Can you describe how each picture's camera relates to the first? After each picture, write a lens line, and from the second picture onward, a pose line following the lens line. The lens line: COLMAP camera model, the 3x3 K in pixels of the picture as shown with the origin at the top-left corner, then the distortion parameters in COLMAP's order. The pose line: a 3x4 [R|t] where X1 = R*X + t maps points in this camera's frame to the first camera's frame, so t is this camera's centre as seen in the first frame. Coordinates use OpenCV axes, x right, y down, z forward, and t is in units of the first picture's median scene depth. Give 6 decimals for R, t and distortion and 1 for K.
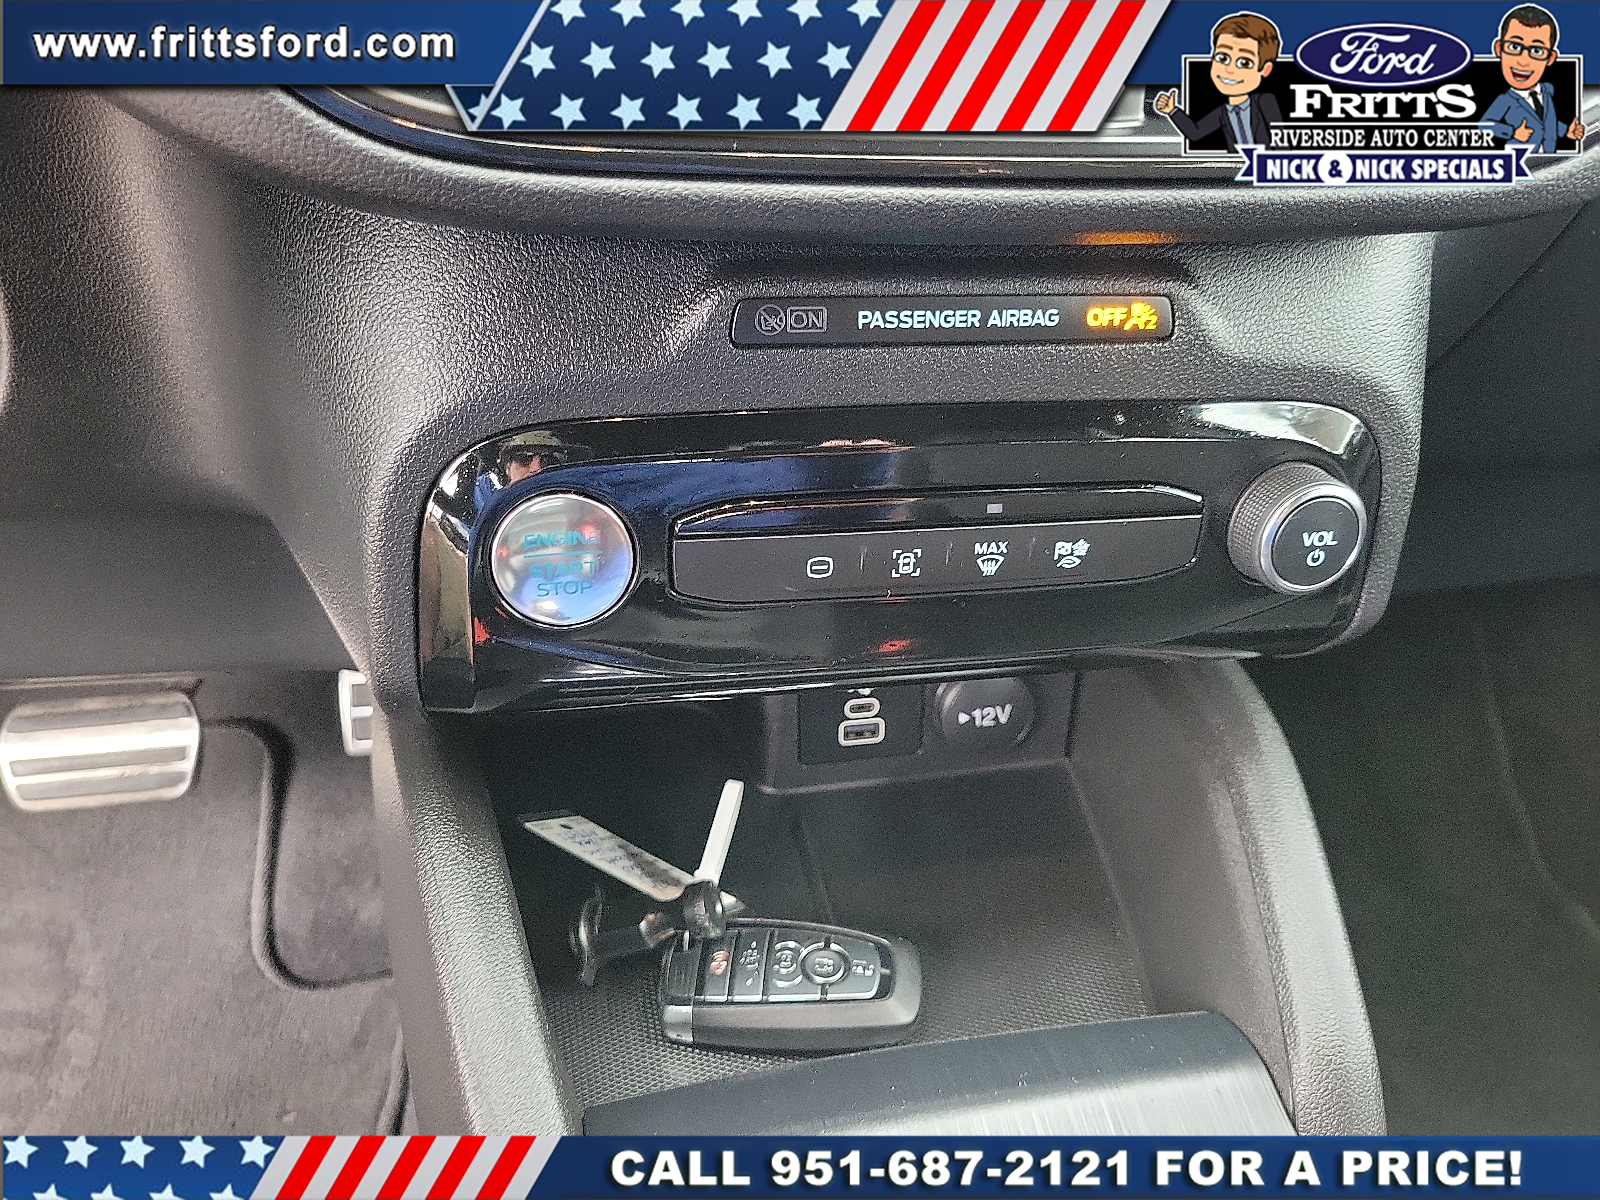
lens RADIAL K [[1189.0, 0, 789.7], [0, 1189.0, 599.2], [0, 0, 1]] dist [0.027242, -0.014632]
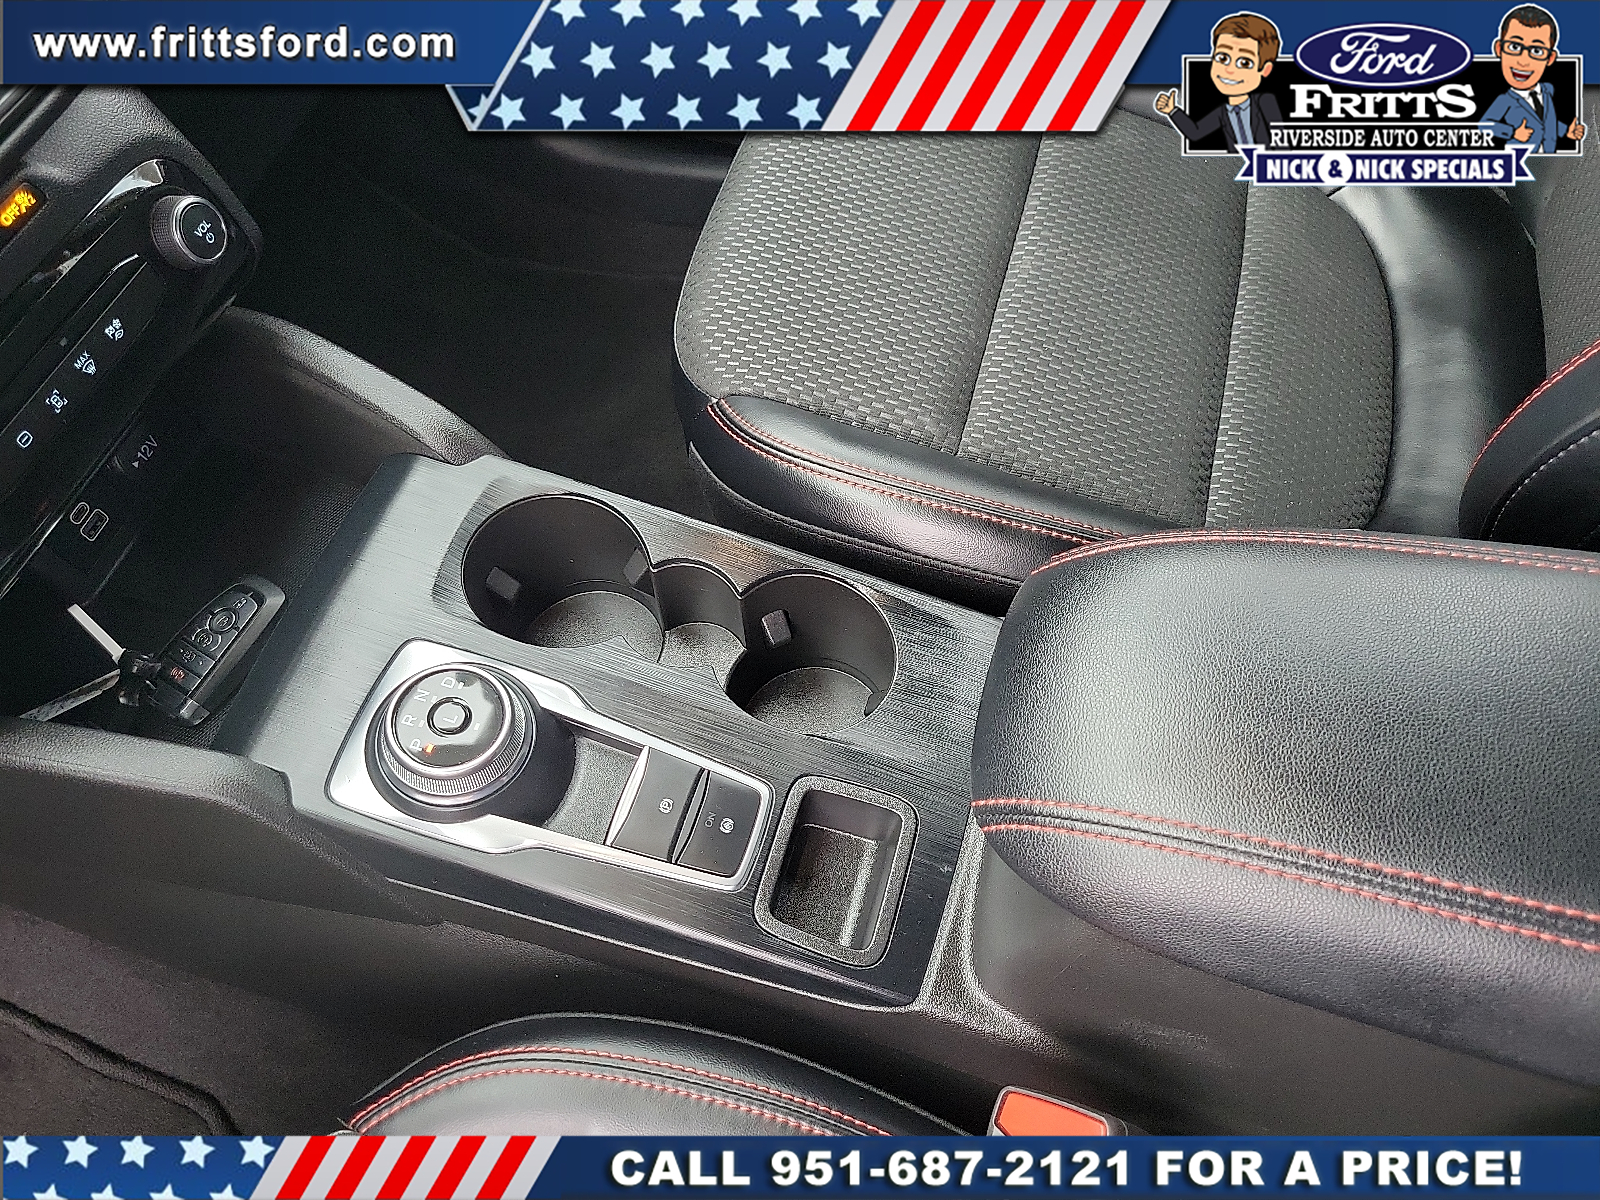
lens RADIAL K [[1189.0, 0, 796.1], [0, 1189.0, 612.5], [0, 0, 1]] dist [0.027242, -0.014632]
pose [[0.463919, -0.791132, 0.398610, -0.322894], [0.598269, 0.611643, 0.517655, -0.096947], [-0.653340, -0.001674, 0.757062, -0.961790]]
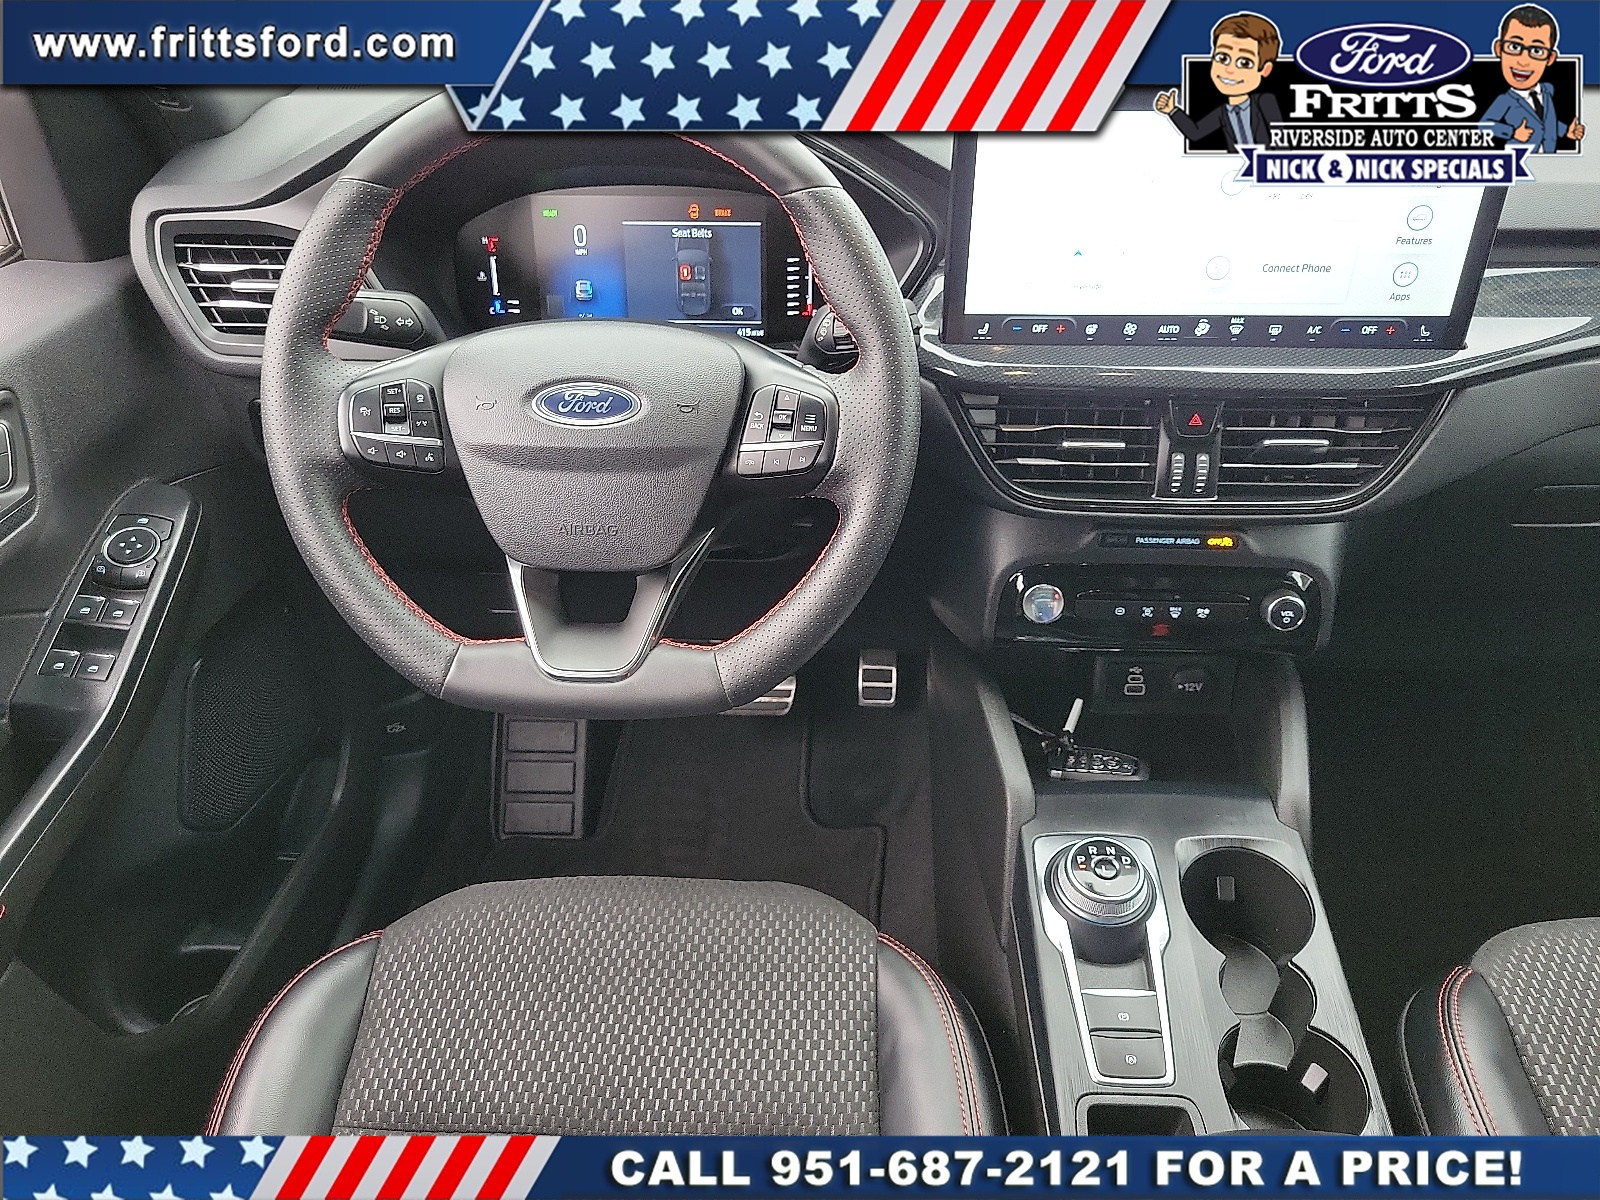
lens RADIAL K [[1189.0, 0, 798.3], [0, 1189.0, 604.2], [0, 0, 1]] dist [0.027242, -0.014632]
pose [[0.967820, 0.069578, -0.241832, -0.039226], [-0.083387, 0.995393, -0.047331, 0.177415], [0.237425, 0.065974, 0.969163, -2.318403]]
